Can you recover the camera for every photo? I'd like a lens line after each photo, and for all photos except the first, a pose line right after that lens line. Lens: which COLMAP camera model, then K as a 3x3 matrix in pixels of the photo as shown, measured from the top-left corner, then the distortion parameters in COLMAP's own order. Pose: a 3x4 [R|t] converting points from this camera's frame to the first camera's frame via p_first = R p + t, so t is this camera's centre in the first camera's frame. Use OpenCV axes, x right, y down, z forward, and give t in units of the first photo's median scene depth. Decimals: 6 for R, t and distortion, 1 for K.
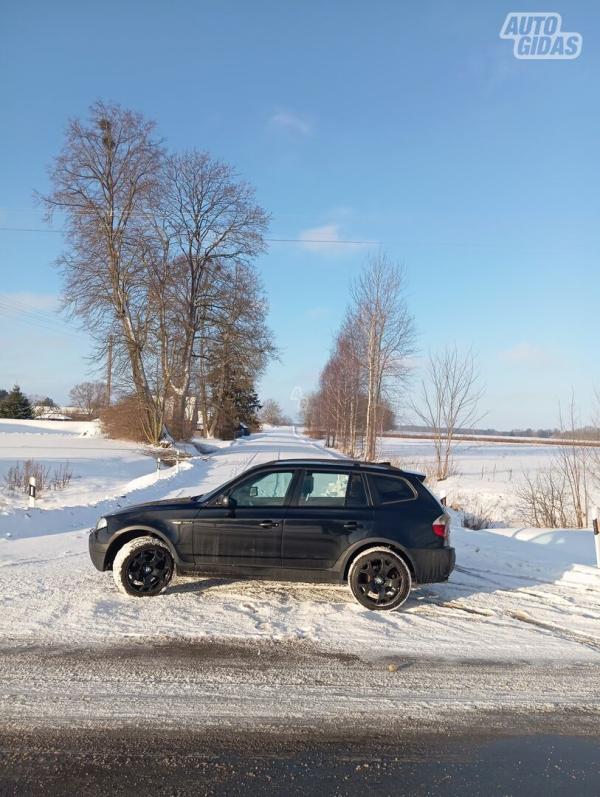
lens RADIAL K [[672.3, 0, 301.8], [0, 672.3, 396.2], [0, 0, 1]] dist [0.046880, -0.033368]
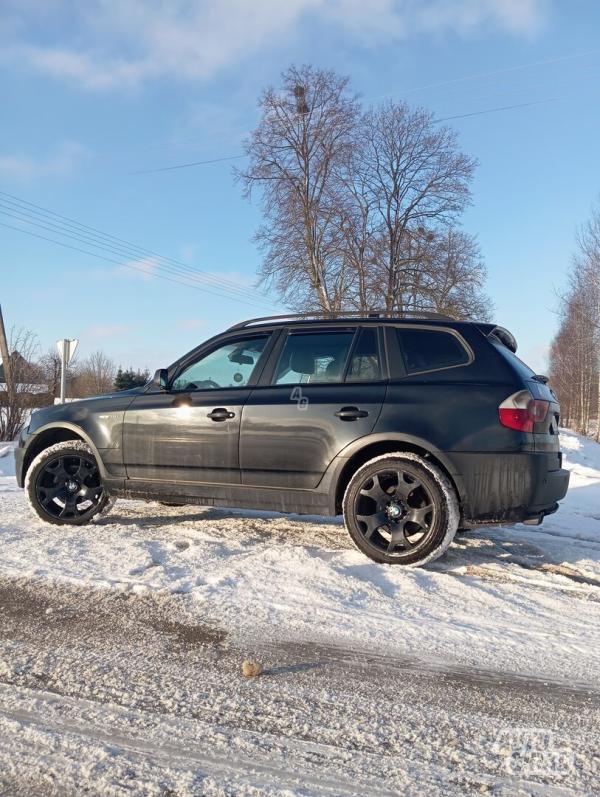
lens RADIAL K [[672.3, 0, 300.4], [0, 672.3, 399.0], [0, 0, 1]] dist [0.046880, -0.033368]
pose [[0.940137, -0.018636, -0.340286, 0.220513], [0.025577, 0.999546, 0.015924, 0.166011], [0.339835, -0.023674, 0.940187, 0.448986]]
